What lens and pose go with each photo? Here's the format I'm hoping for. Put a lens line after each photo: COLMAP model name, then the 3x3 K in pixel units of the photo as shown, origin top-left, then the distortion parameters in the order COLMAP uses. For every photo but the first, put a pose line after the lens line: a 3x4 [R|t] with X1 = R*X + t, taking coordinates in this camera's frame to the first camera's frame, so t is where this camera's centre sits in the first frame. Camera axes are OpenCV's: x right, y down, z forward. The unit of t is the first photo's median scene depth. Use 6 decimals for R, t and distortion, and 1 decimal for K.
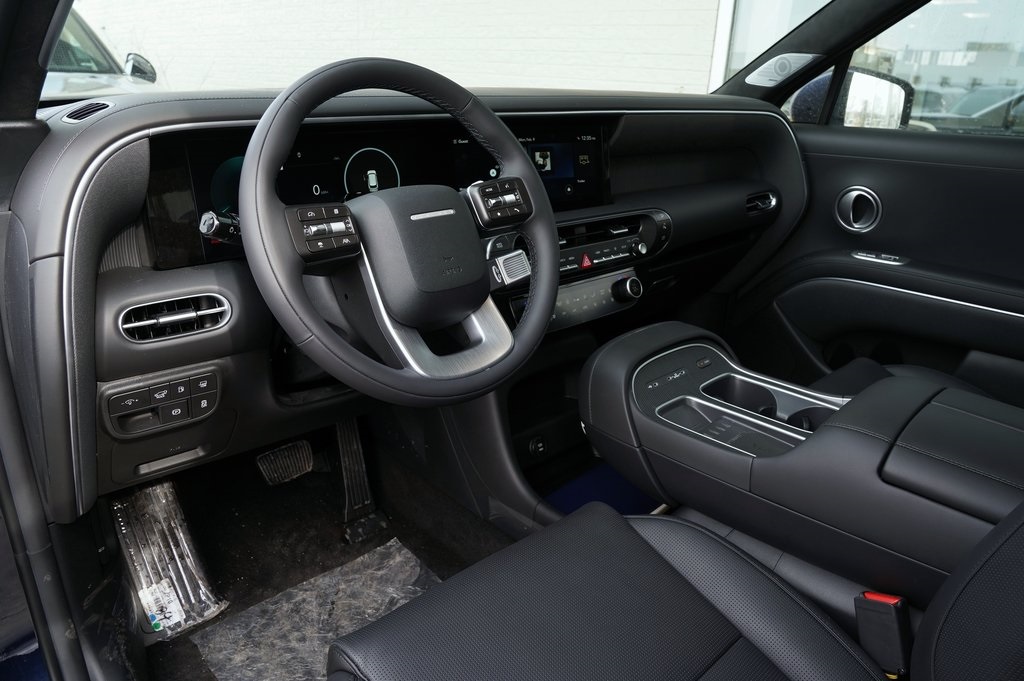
lens RADIAL K [[708.4, 0, 510.6], [0, 708.4, 345.2], [0, 0, 1]] dist [-0.132125, 0.103473]
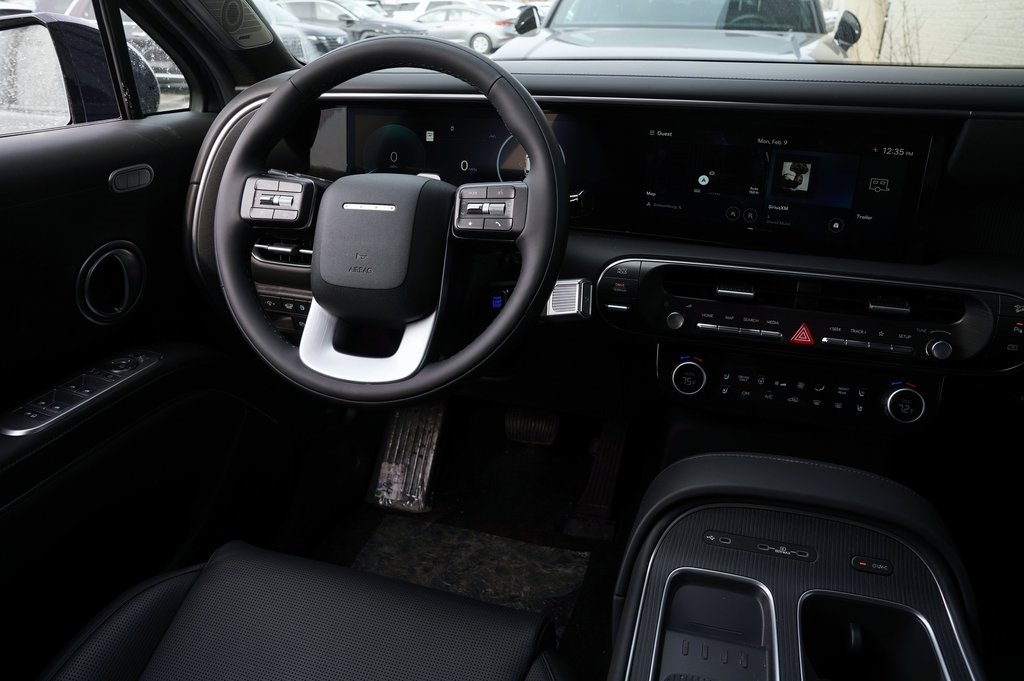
lens RADIAL K [[708.4, 0, 510.6], [0, 708.4, 345.2], [0, 0, 1]] dist [-0.132125, 0.103473]
pose [[0.499578, 0.337536, -0.797804, 0.505279], [-0.292771, 0.932562, 0.211218, -0.171055], [0.815295, 0.128054, 0.564709, 0.418044]]
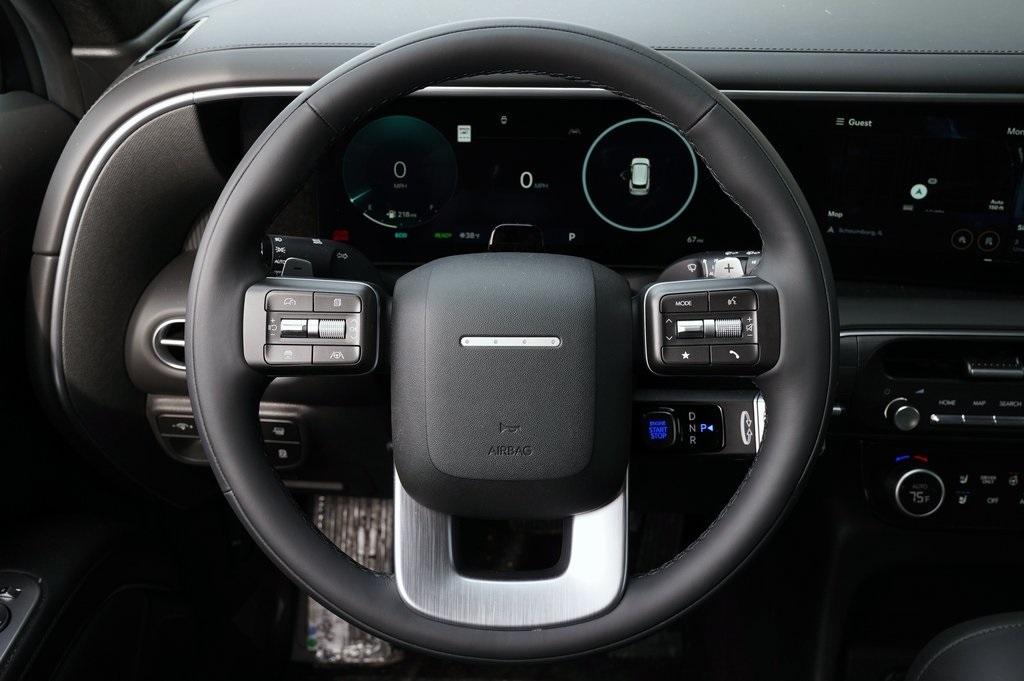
lens RADIAL K [[1053.6, 0, 515.1], [0, 1053.6, 354.4], [0, 0, 1]] dist [-0.068901, 0.154161]
pose [[0.707843, 0.349255, -0.613987, 0.253853], [-0.241972, 0.936513, 0.253758, -0.246137], [0.663633, -0.031053, 0.747414, 0.253162]]
